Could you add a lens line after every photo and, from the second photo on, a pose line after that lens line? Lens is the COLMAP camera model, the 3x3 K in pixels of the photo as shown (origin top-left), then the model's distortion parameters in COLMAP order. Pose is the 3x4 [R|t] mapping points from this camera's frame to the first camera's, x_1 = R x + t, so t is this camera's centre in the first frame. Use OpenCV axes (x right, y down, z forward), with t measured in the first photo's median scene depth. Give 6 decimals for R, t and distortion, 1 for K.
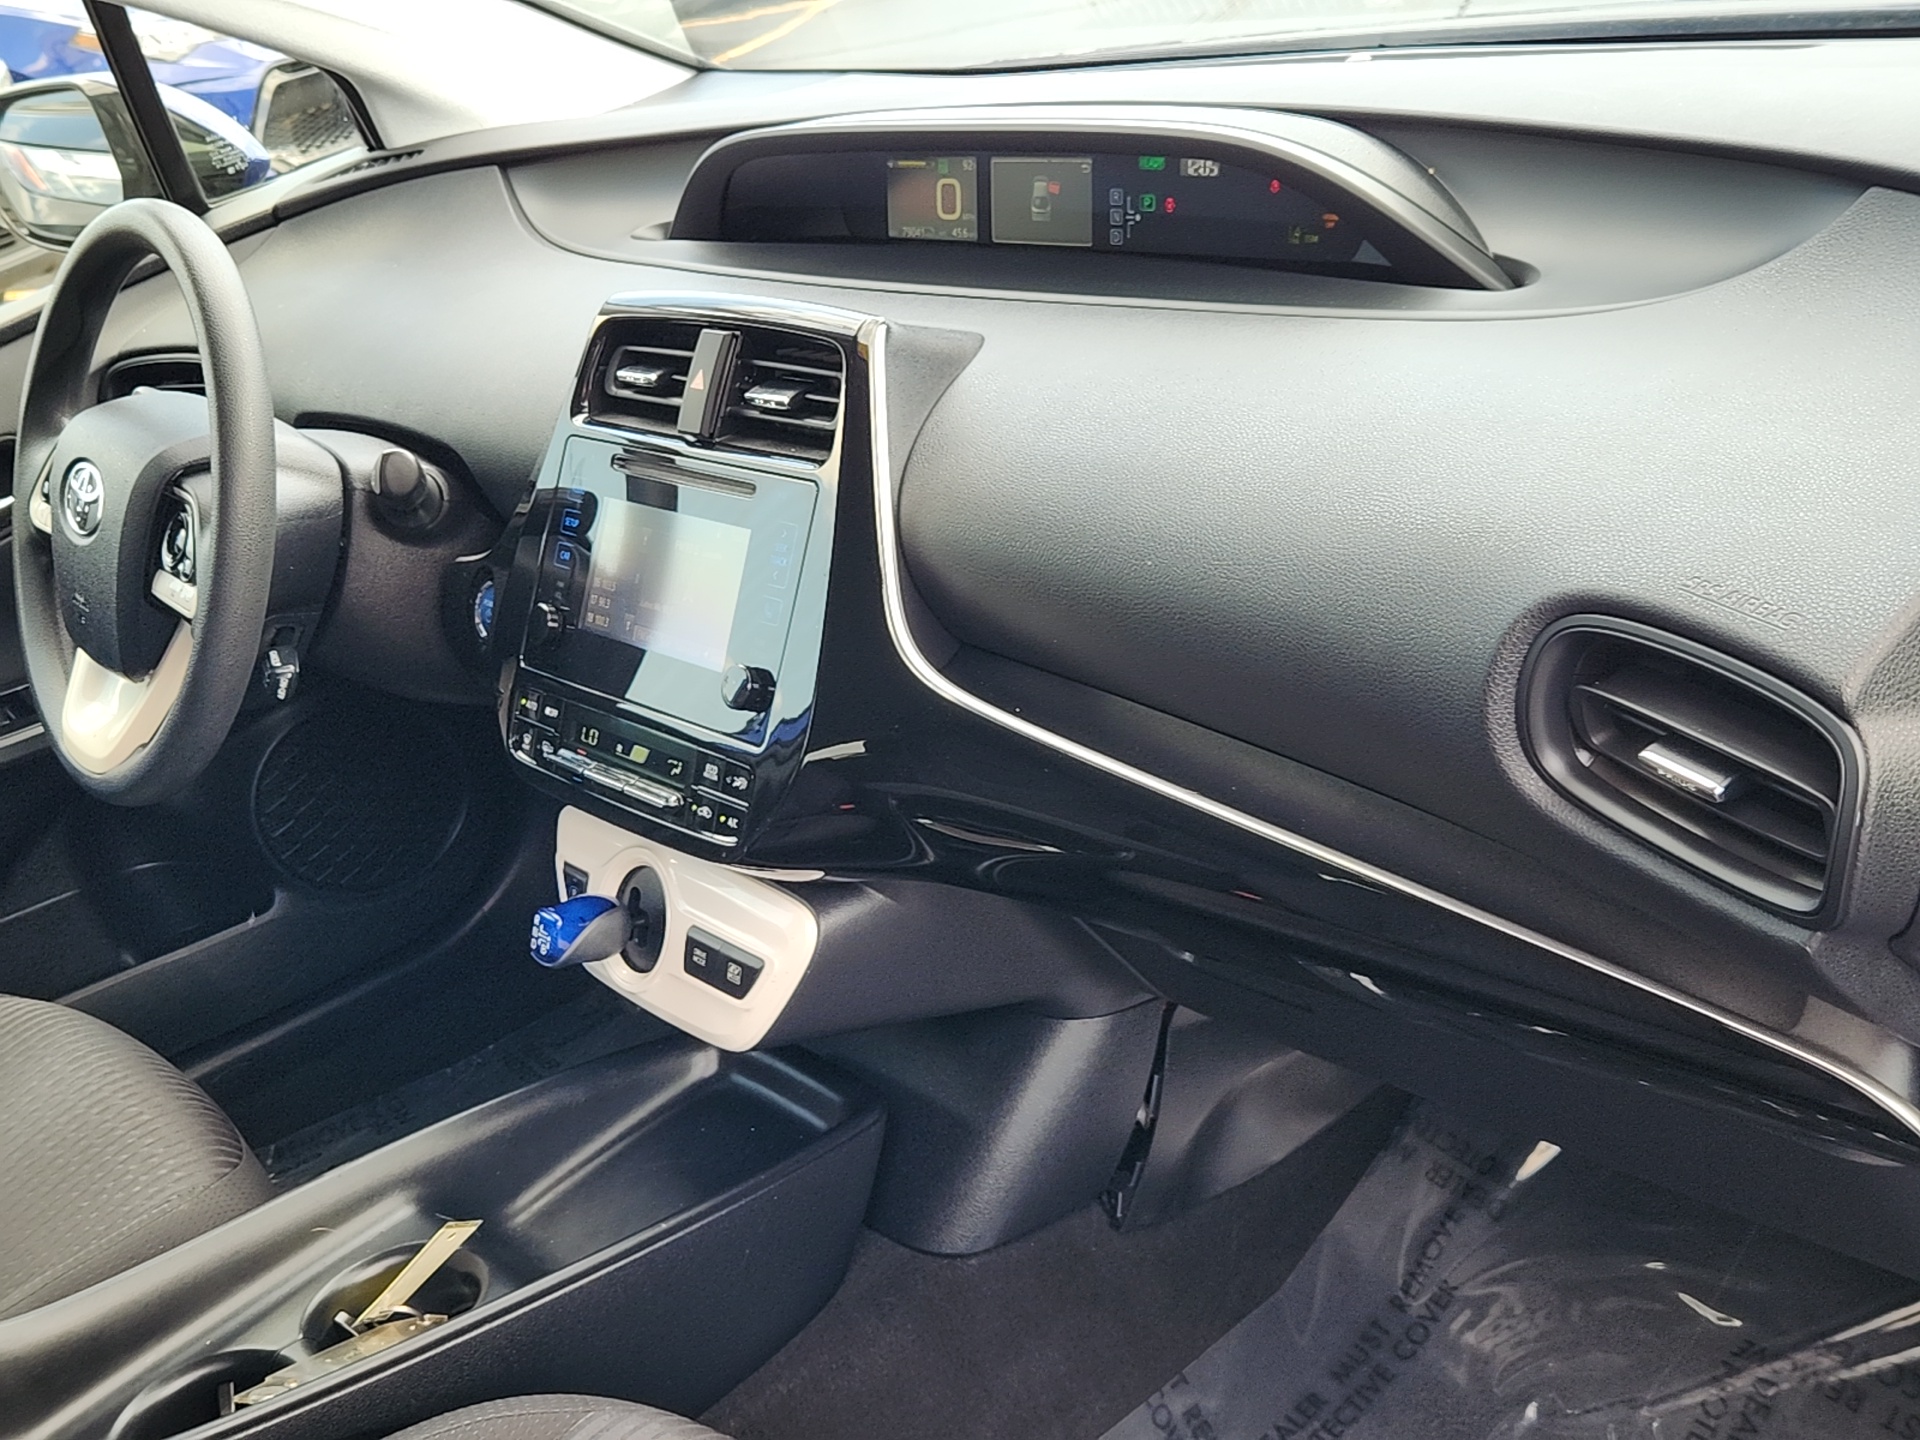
lens RADIAL K [[2067.6, 0, 960.0], [0, 2067.6, 720.0], [0, 0, 1]] dist [0.077002, -0.146592]
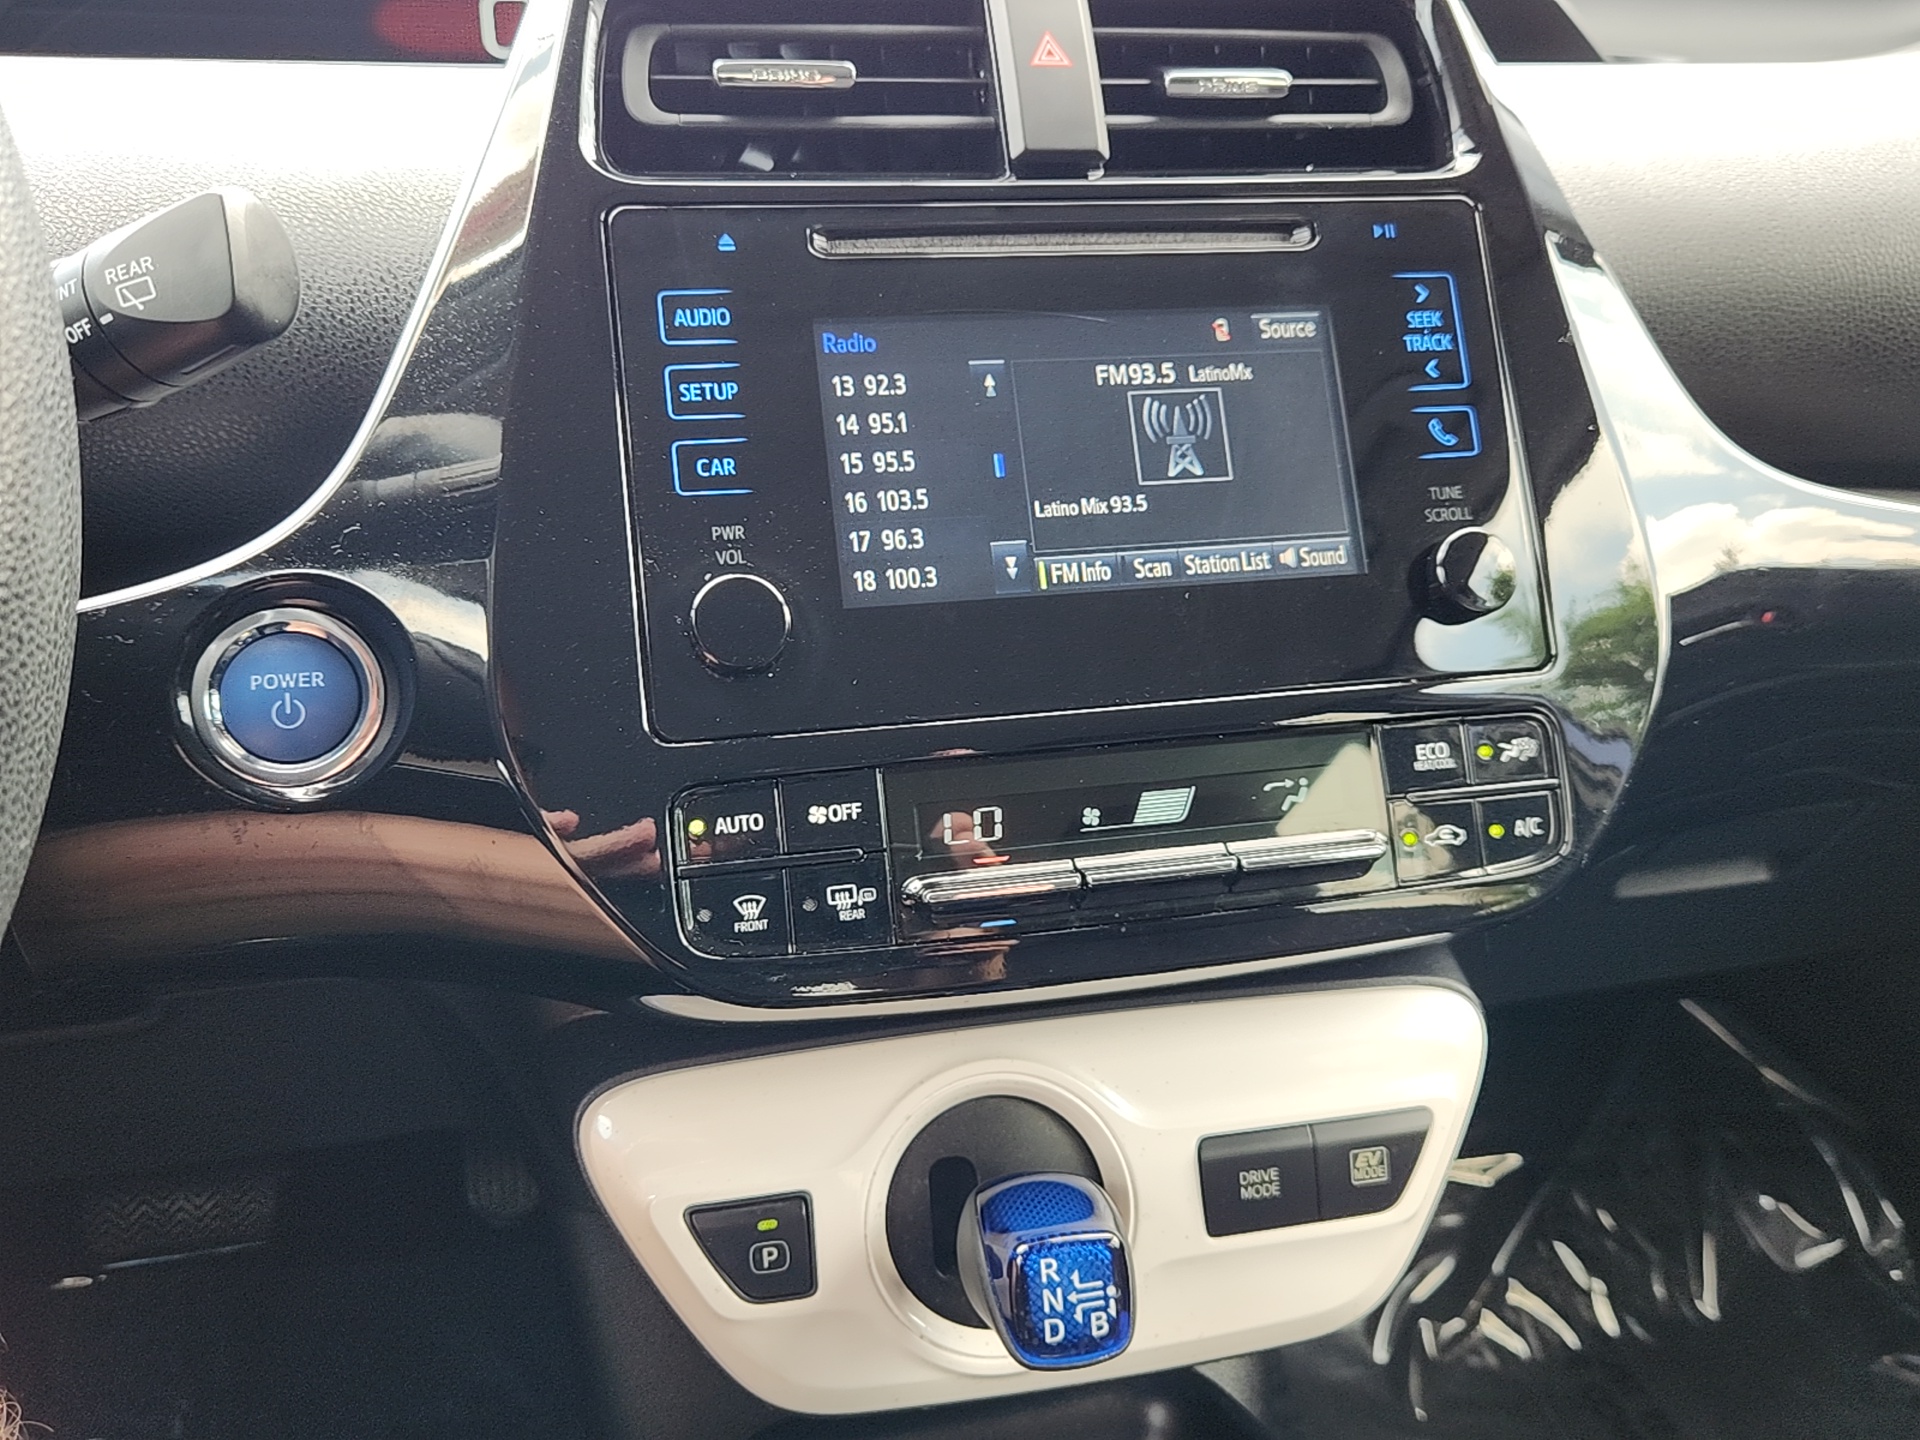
lens RADIAL K [[1568.8, 0, 954.8], [0, 1568.8, 747.6], [0, 0, 1]] dist [0.058326, -0.055369]
pose [[0.483905, -0.155083, 0.861270, -0.436594], [0.281055, 0.959577, 0.014874, -0.013546], [-0.828761, 0.234866, 0.507931, 0.767766]]
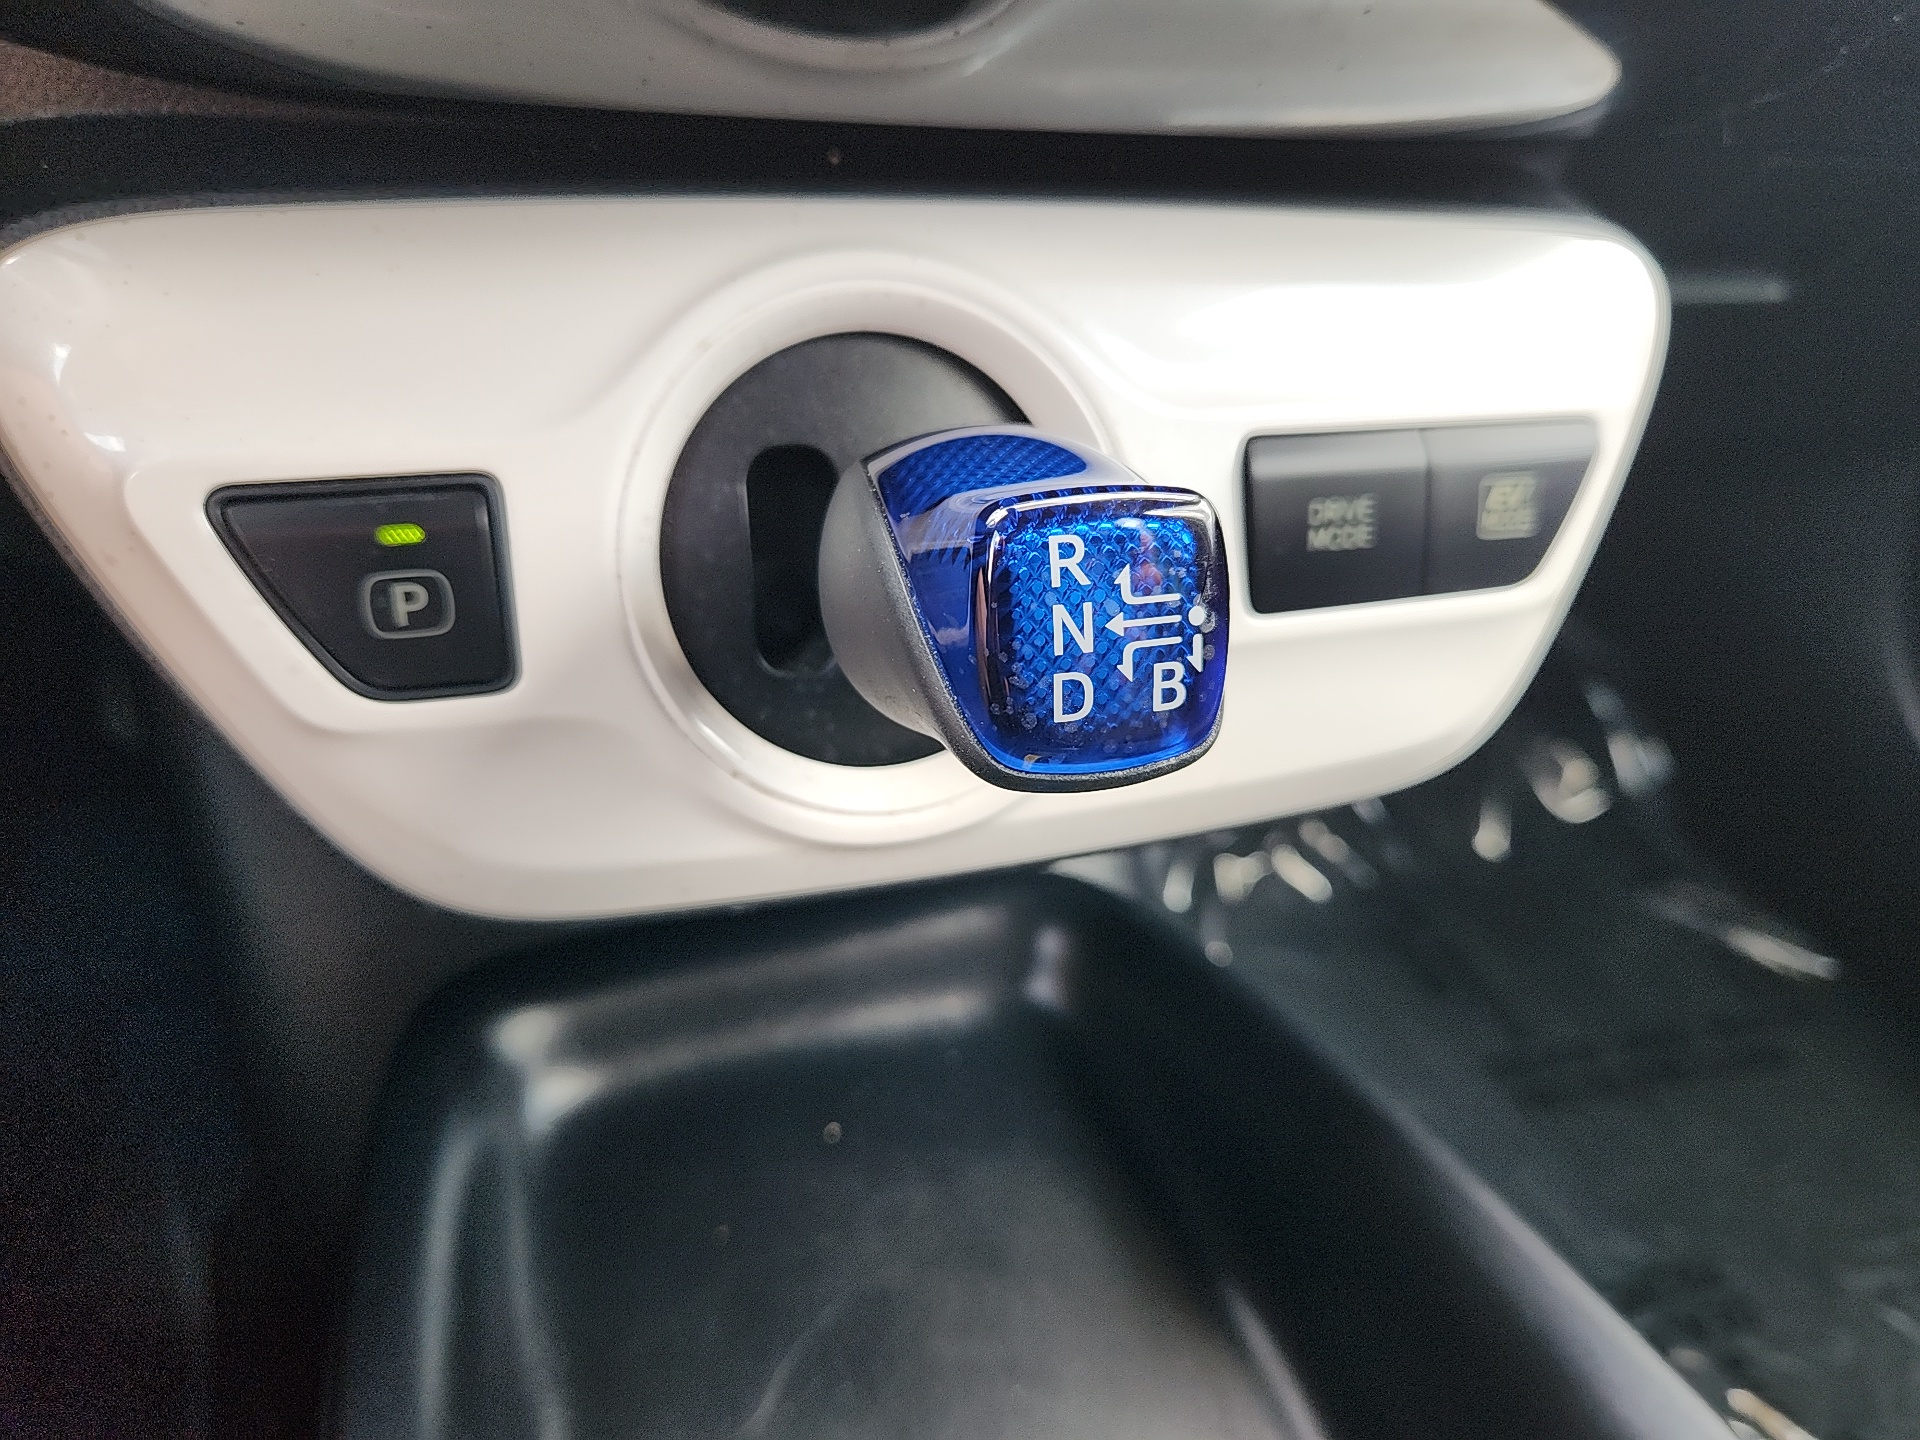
lens RADIAL K [[1479.3, 0, 960.0], [0, 1479.3, 720.0], [0, 0, 1]] dist [0.003337, -0.011740]
pose [[0.336943, -0.340802, 0.877681, -0.301434], [0.236177, 0.932979, 0.271606, 0.065958], [-0.911422, 0.115772, 0.394850, 0.886527]]
